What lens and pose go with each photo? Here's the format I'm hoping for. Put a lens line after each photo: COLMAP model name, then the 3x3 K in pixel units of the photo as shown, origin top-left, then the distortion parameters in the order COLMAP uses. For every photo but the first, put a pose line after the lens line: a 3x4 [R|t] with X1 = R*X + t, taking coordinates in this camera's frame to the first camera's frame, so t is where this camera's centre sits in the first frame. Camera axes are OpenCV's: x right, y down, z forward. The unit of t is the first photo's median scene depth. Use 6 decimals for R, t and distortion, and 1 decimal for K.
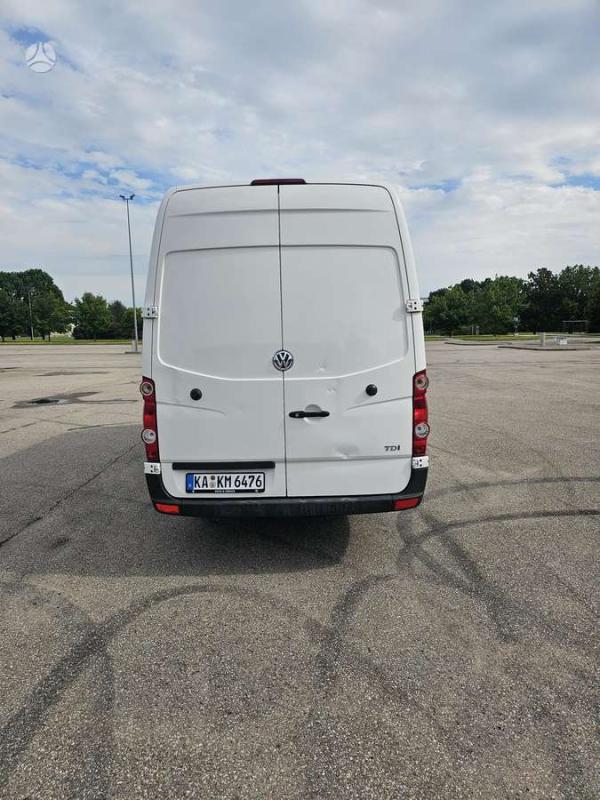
lens RADIAL K [[559.7, 0, 296.9], [0, 559.7, 406.3], [0, 0, 1]] dist [0.052376, -0.052118]
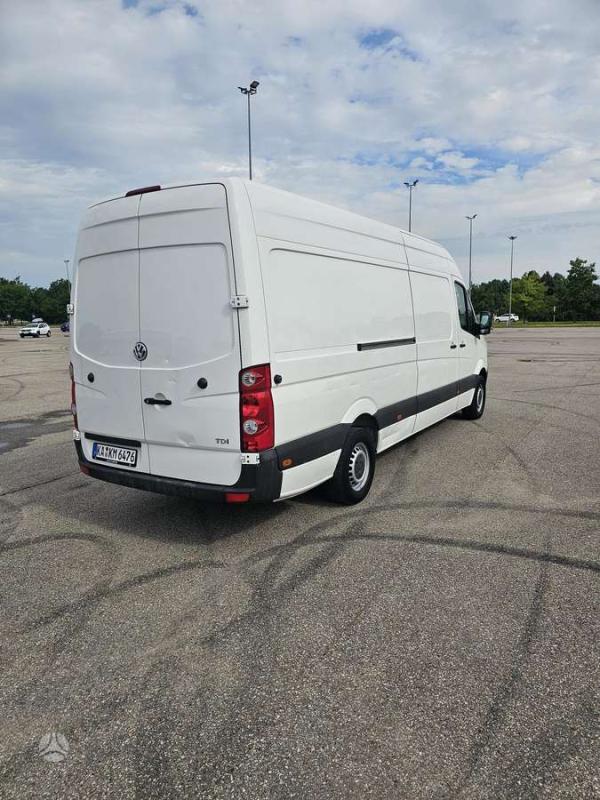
lens RADIAL K [[559.7, 0, 300.1], [0, 559.7, 406.3], [0, 0, 1]] dist [0.052376, -0.052118]
pose [[0.843429, 0.082974, -0.530795, 0.816491], [-0.066808, 0.996531, 0.049620, -0.048503], [0.533071, -0.006389, 0.846047, 0.208742]]
